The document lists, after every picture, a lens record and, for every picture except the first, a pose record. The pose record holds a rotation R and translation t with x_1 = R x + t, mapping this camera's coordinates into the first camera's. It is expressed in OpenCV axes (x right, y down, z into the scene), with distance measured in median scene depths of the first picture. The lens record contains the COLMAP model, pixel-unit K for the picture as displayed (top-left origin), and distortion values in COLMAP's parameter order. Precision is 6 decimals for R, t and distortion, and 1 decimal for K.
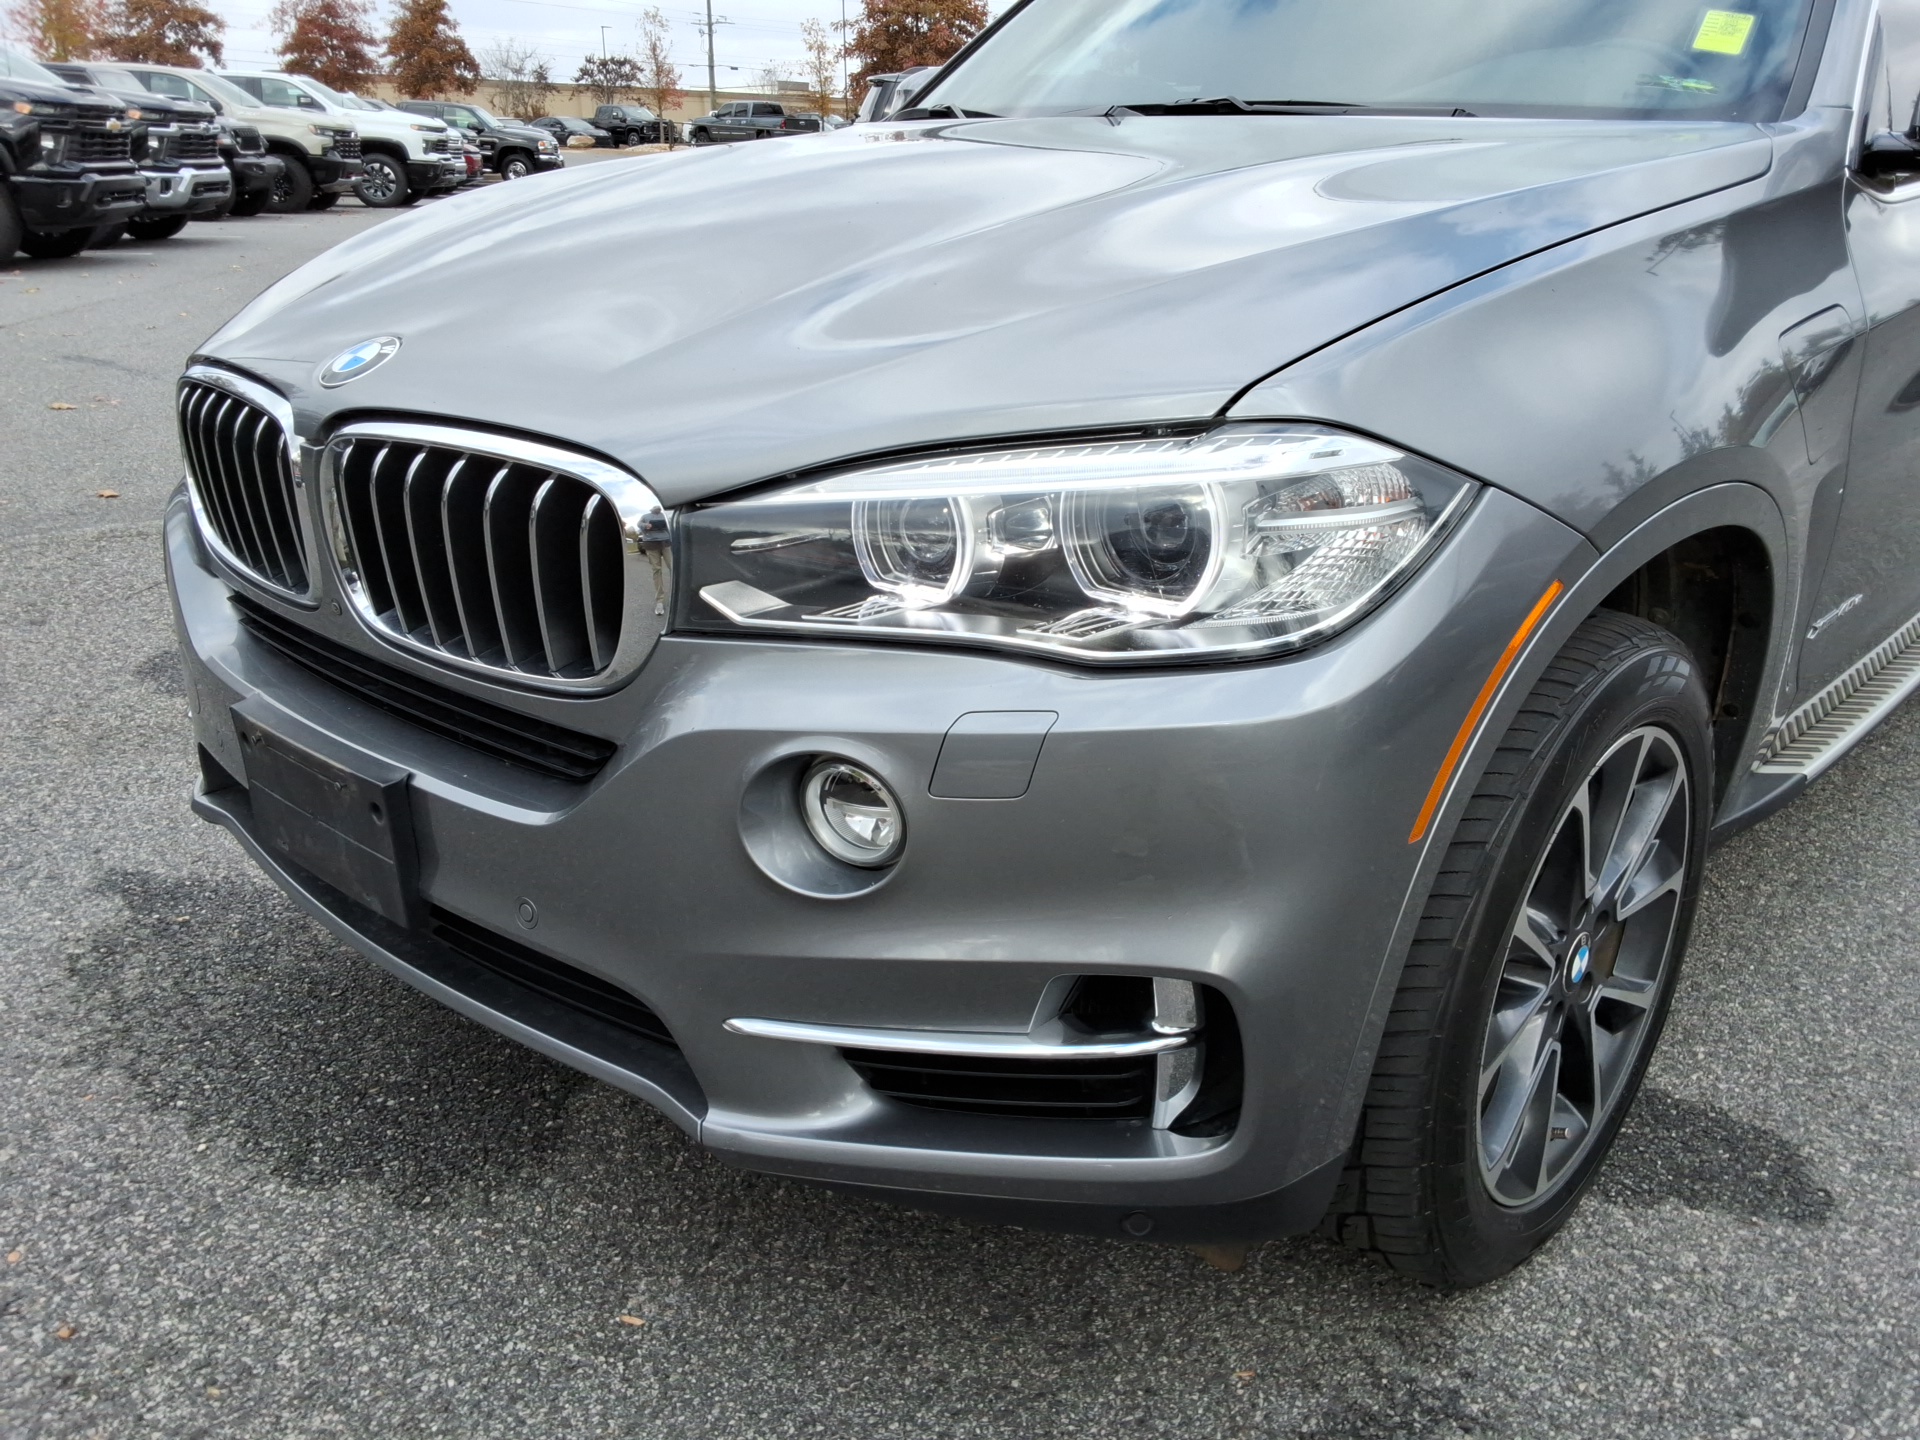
lens RADIAL K [[1541.4, 0, 960.4], [0, 1541.4, 705.2], [0, 0, 1]] dist [0.104606, -0.145157]
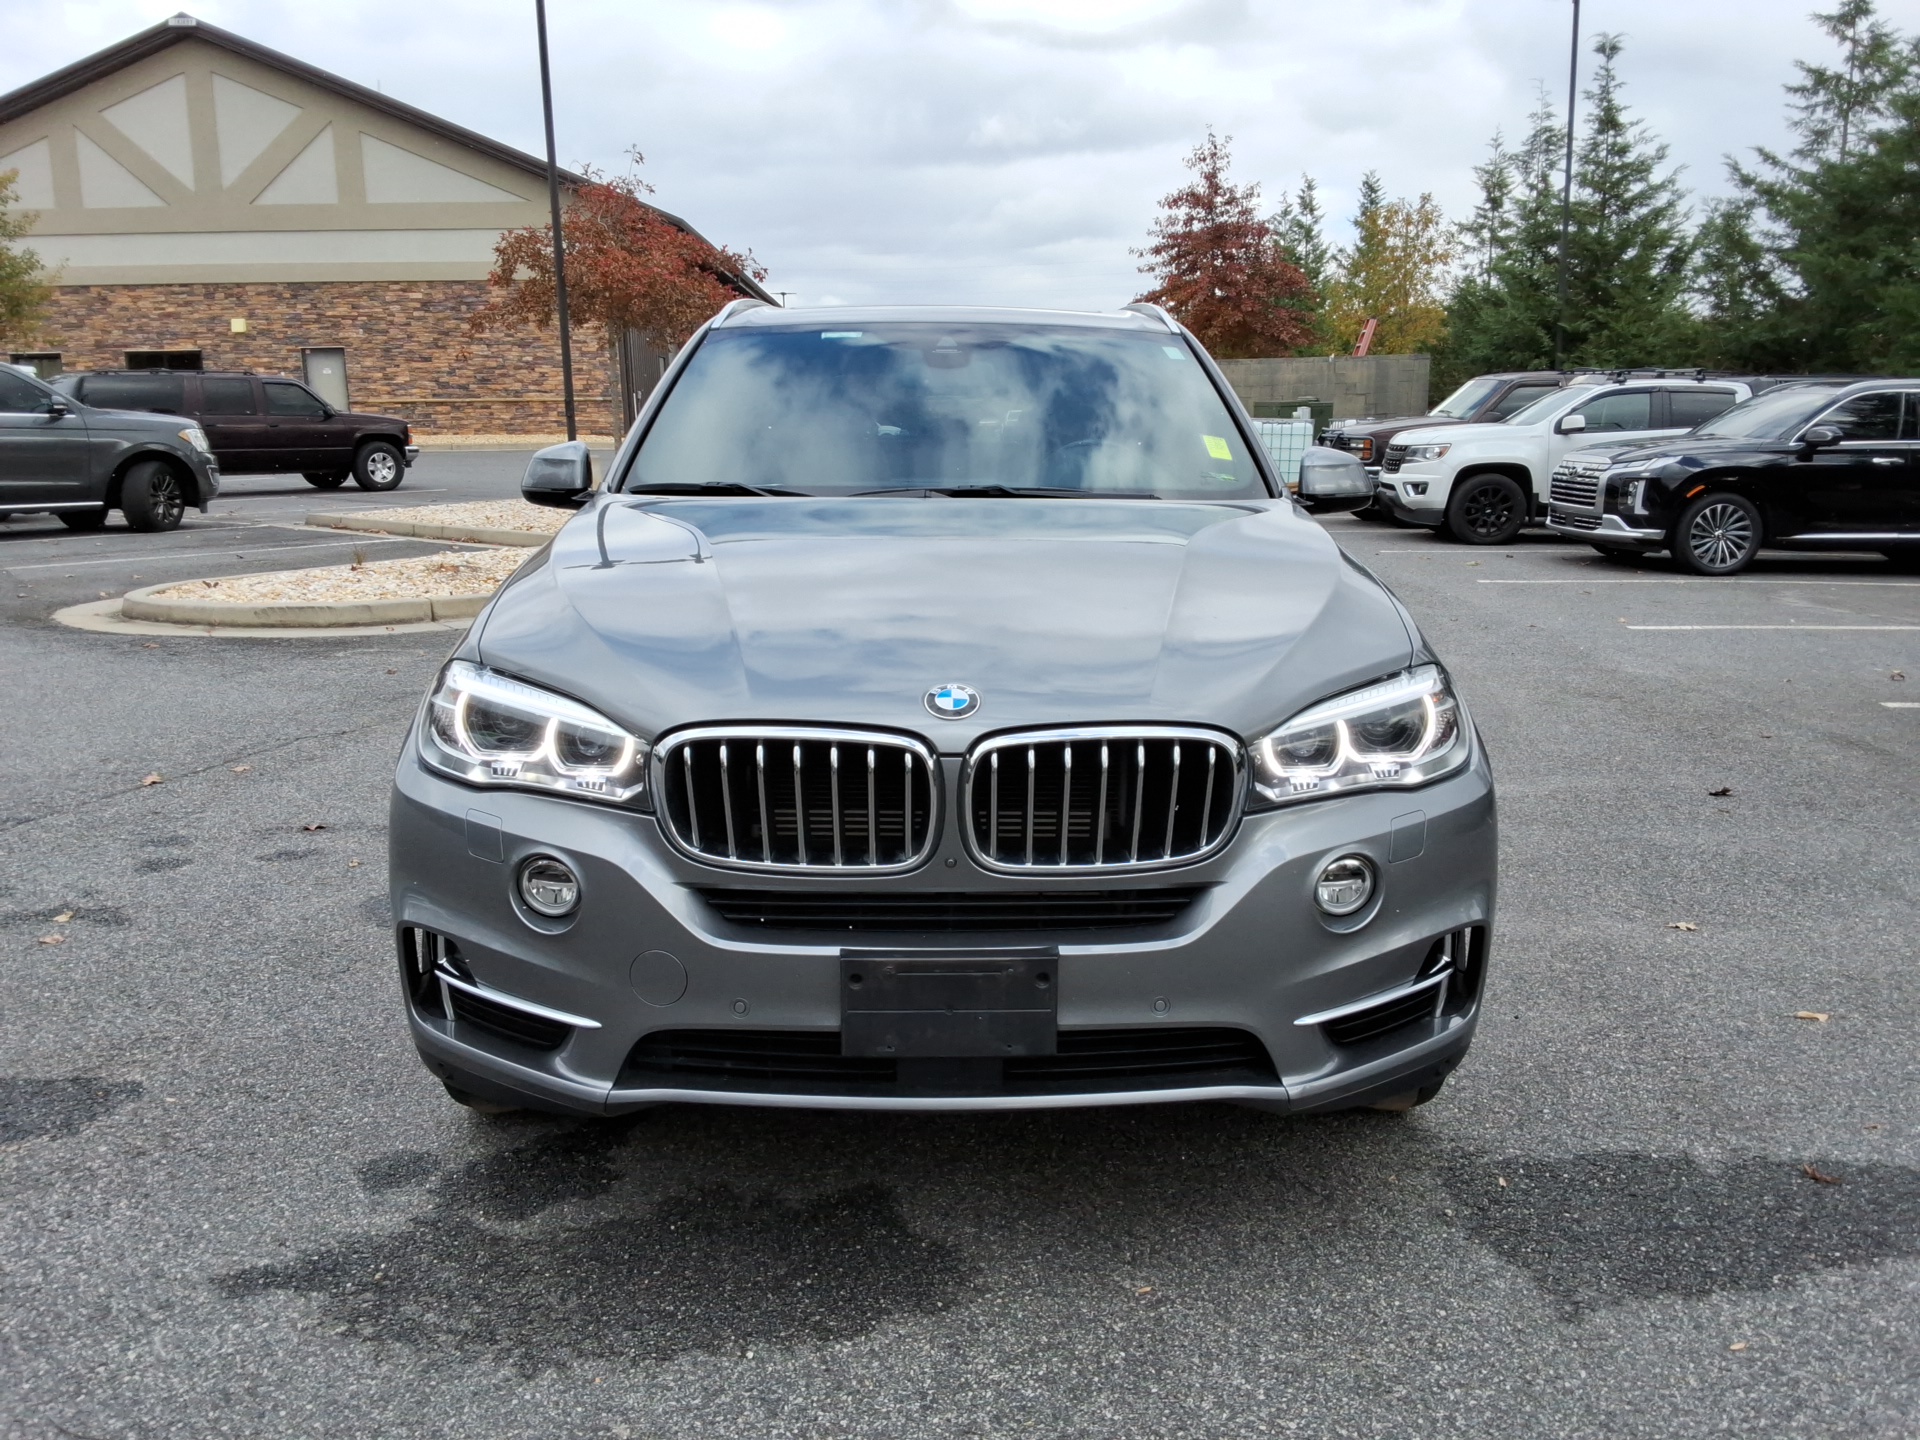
lens RADIAL K [[1541.4, 0, 975.0], [0, 1541.4, 718.0], [0, 0, 1]] dist [0.104606, -0.145157]
pose [[0.717363, -0.134348, 0.683623, -0.160945], [0.236048, 0.970065, -0.057058, -0.012518], [-0.655493, 0.202299, 0.727601, -0.014146]]
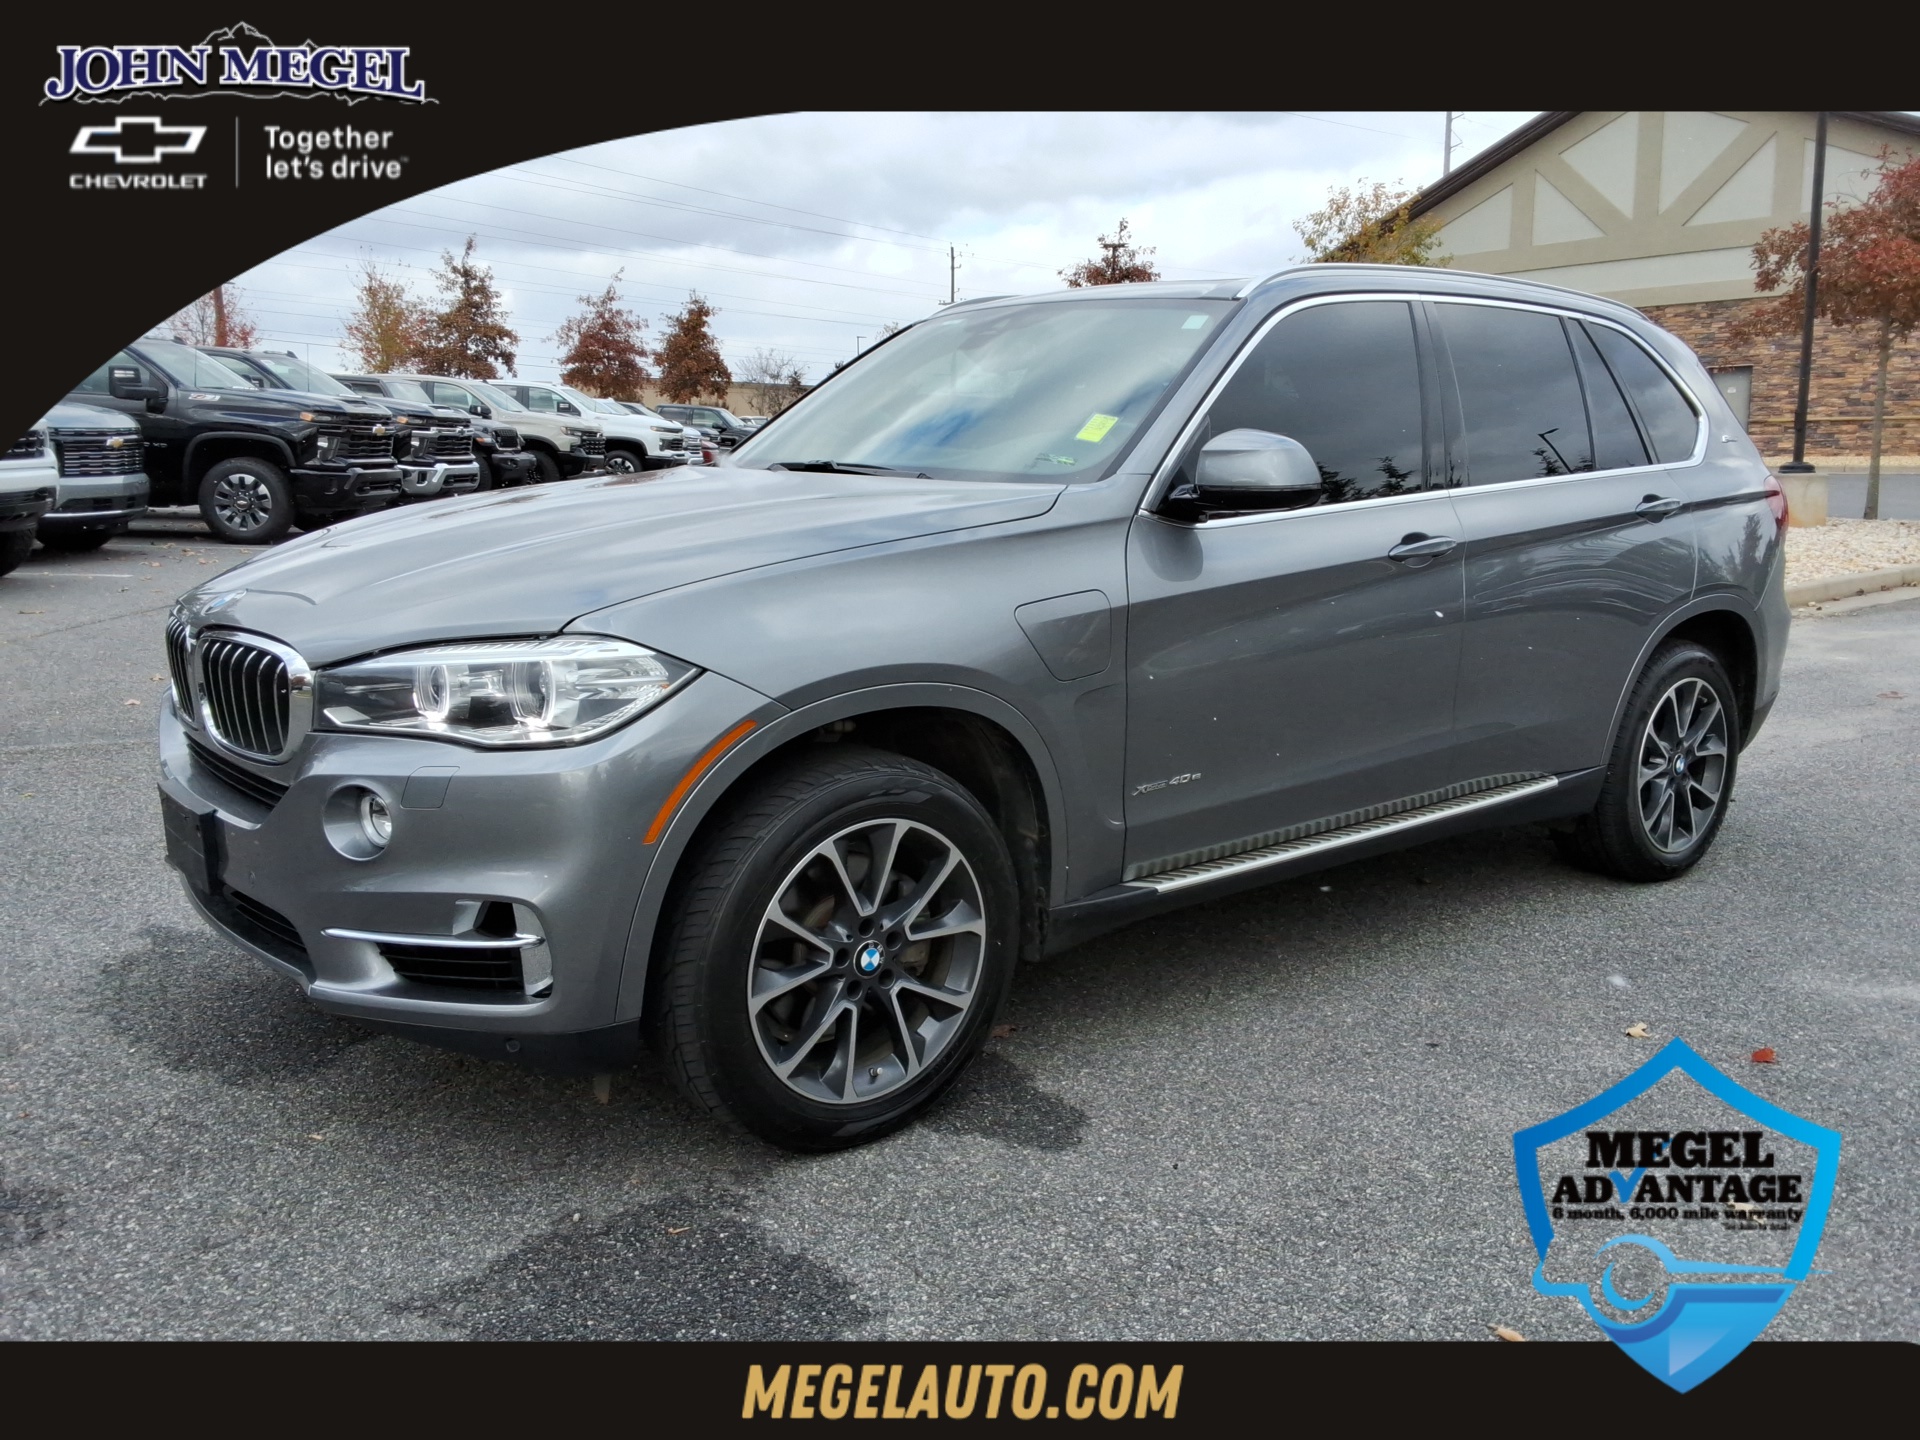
lens RADIAL K [[1541.4, 0, 976.5], [0, 1541.4, 724.8], [0, 0, 1]] dist [0.104606, -0.145157]
pose [[0.989776, 0.031237, -0.139167, 0.093860], [-0.053120, 0.986260, -0.156424, 0.021570], [0.132369, 0.162218, 0.977836, -0.087275]]
